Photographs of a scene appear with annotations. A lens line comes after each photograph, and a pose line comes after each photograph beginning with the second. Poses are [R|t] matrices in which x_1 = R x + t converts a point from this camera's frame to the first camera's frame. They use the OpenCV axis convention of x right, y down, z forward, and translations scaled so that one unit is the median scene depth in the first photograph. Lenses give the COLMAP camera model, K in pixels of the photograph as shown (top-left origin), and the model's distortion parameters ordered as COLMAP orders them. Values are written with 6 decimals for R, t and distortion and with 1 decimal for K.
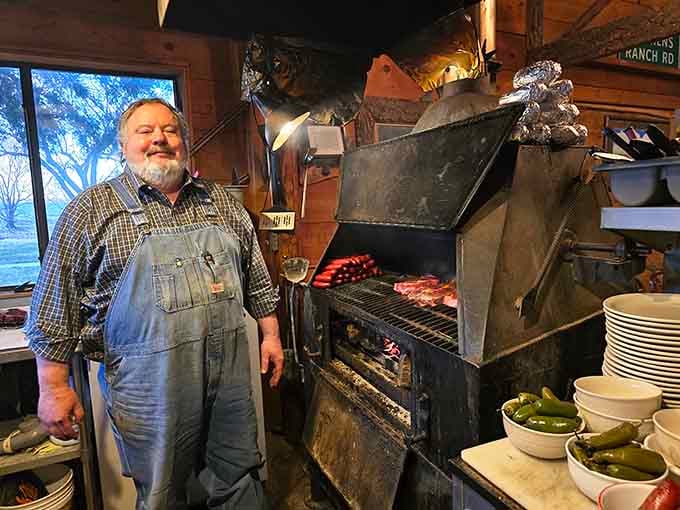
lens RADIAL K [[441.1, 0, 340.0], [0, 441.1, 255.0], [0, 0, 1]] dist [0.002661, 0.000785]
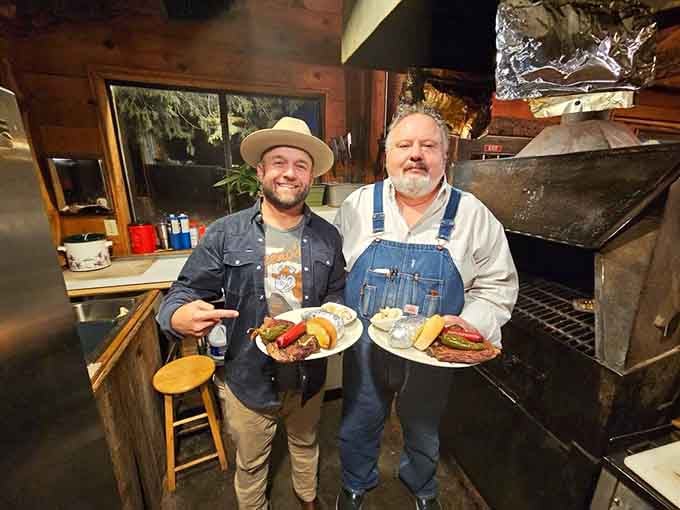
lens RADIAL K [[264.5, 0, 340.0], [0, 264.5, 255.0], [0, 0, 1]] dist [0.000019, -0.000005]
pose [[0.991504, 0.099722, -0.083521, -0.441584], [-0.088769, 0.988061, 0.125919, -0.087688], [0.095080, -0.117435, 0.988518, 0.327397]]
